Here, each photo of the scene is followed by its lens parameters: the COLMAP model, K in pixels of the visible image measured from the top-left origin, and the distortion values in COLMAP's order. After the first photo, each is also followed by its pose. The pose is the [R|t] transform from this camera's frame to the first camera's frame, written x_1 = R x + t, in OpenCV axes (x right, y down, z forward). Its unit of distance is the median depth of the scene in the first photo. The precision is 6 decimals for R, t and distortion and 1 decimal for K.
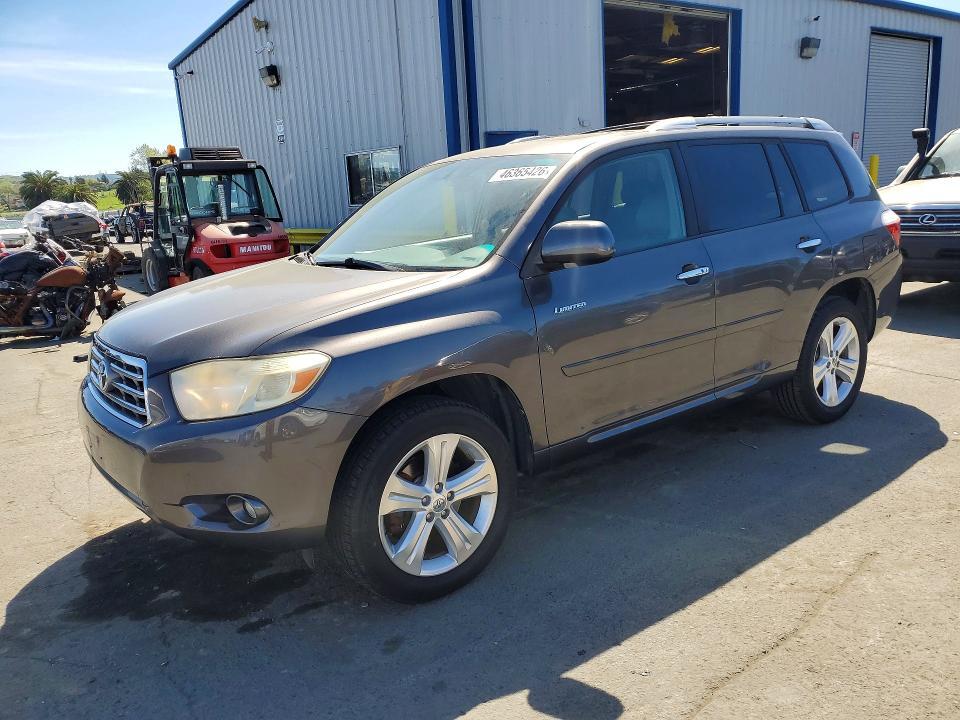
lens RADIAL K [[762.1, 0, 480.0], [0, 762.1, 360.0], [0, 0, 1]] dist [0.002245, -0.000567]
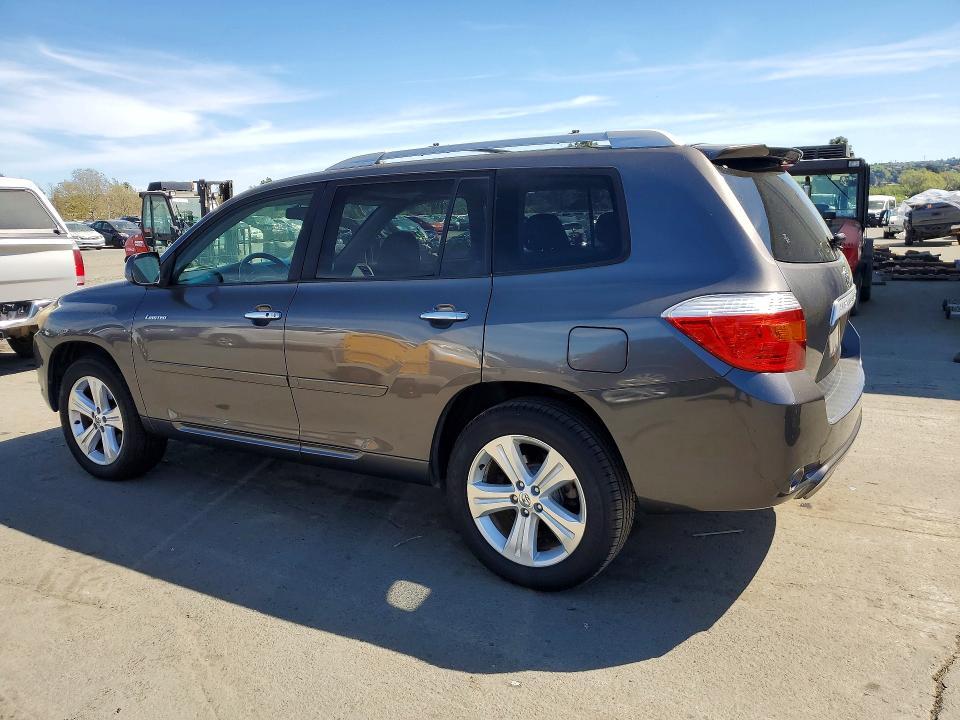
lens RADIAL K [[753.6, 0, 474.2], [0, 753.6, 360.0], [0, 0, 1]] dist [0.016407, 0.000526]
pose [[0.350230, 0.220927, -0.910236, 1.278457], [-0.196798, 0.967451, 0.159092, -0.266111], [0.915756, 0.123414, 0.382308, 0.861152]]
